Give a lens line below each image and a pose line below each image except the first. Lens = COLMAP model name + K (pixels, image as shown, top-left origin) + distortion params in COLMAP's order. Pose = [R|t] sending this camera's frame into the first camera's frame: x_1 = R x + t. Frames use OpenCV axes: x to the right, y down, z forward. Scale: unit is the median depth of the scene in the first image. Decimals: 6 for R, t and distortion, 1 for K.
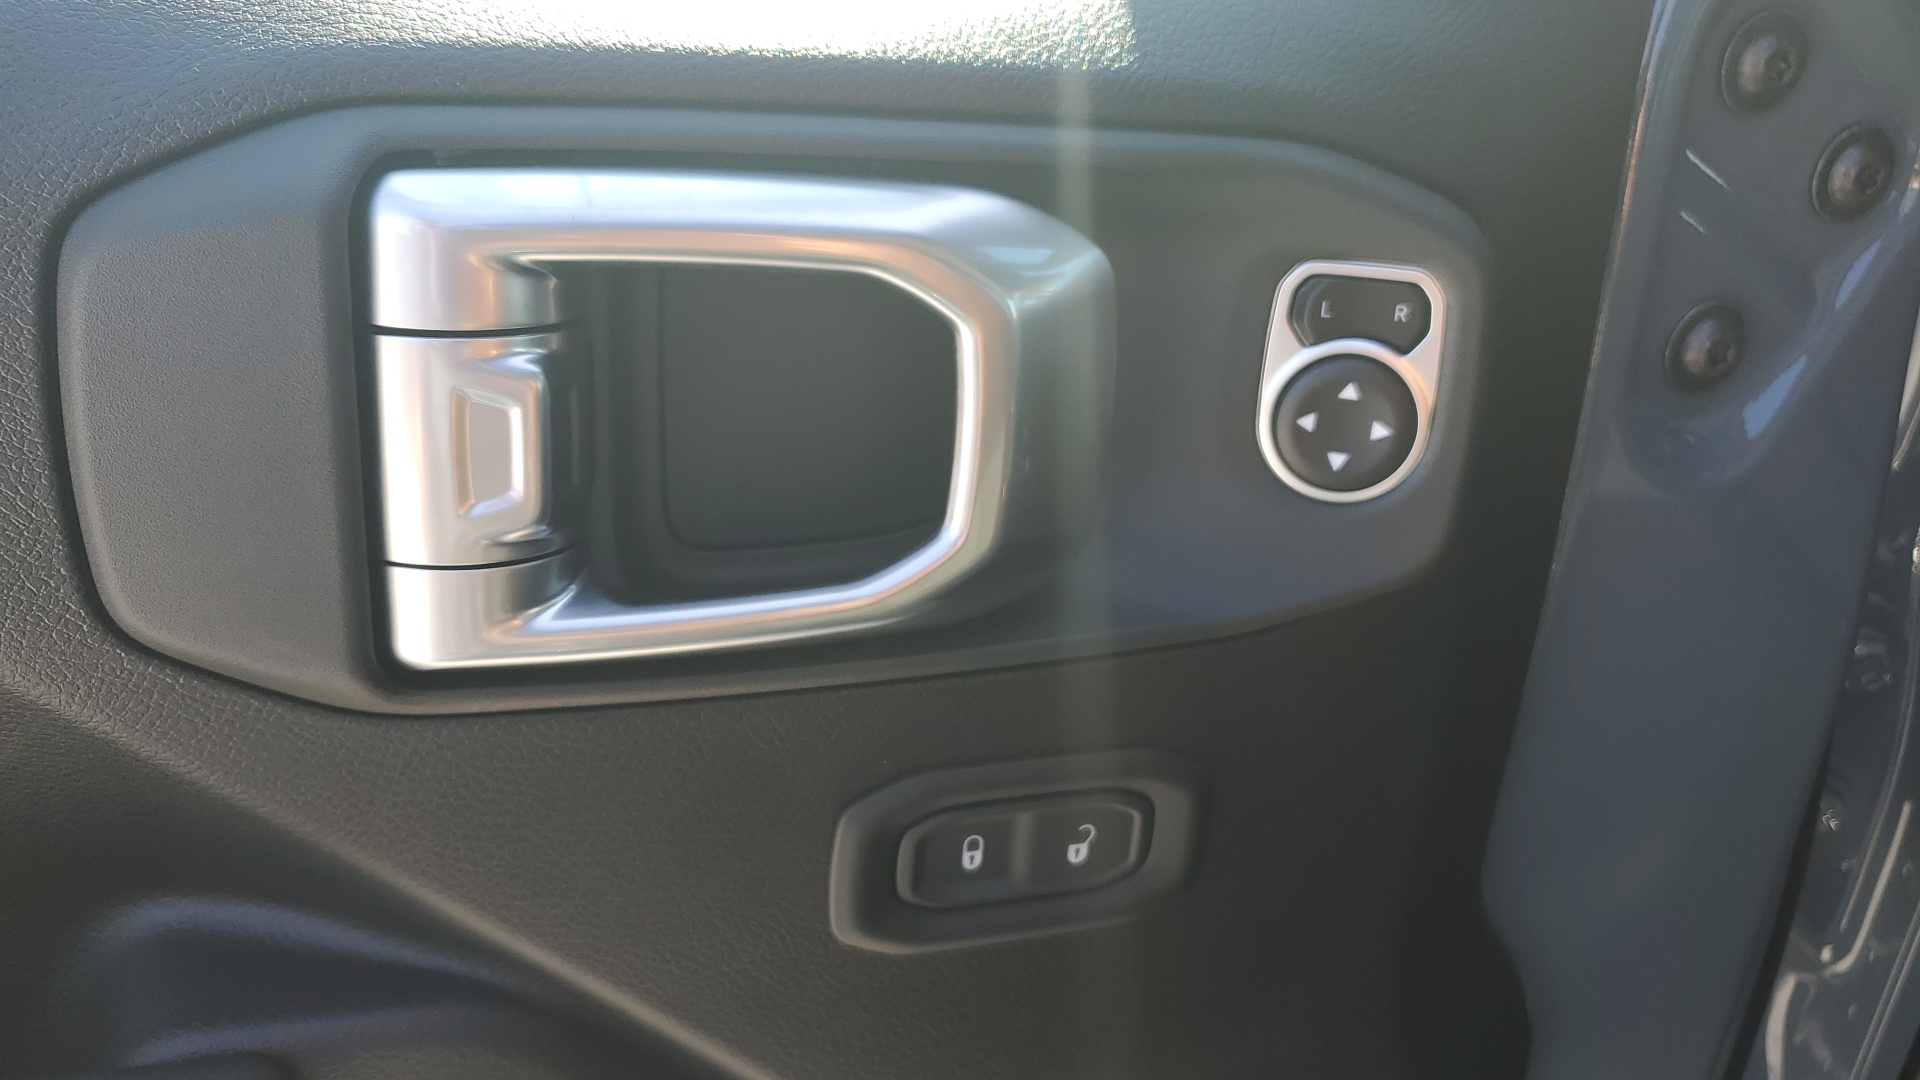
lens RADIAL K [[1500.6, 0, 973.2], [0, 1500.6, 538.9], [0, 0, 1]] dist [0.018664, 0.008374]
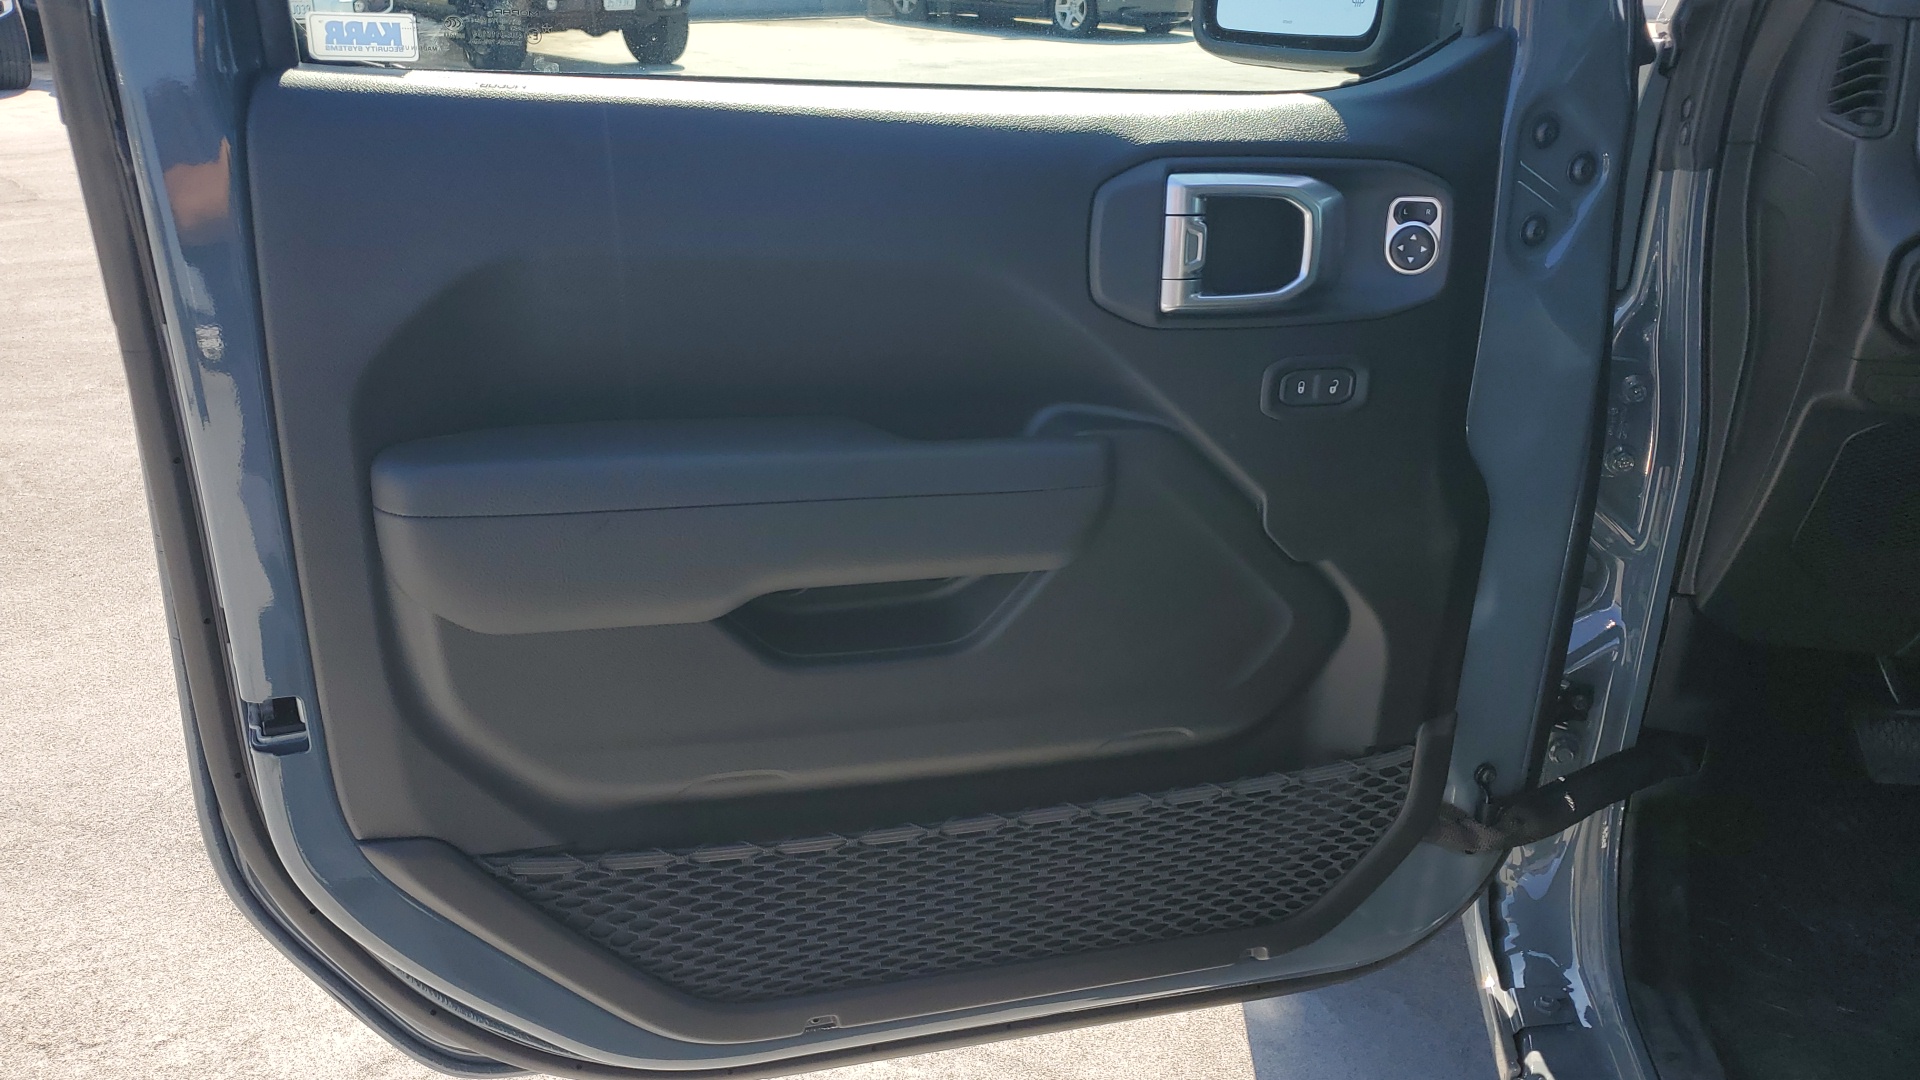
lens RADIAL K [[1500.6, 0, 973.2], [0, 1500.6, 538.9], [0, 0, 1]] dist [0.018664, 0.008374]
pose [[0.999340, -0.036025, -0.004642, -0.709727], [0.035686, 0.997590, -0.059502, 0.712729], [0.006774, 0.059298, 0.998217, -2.215040]]
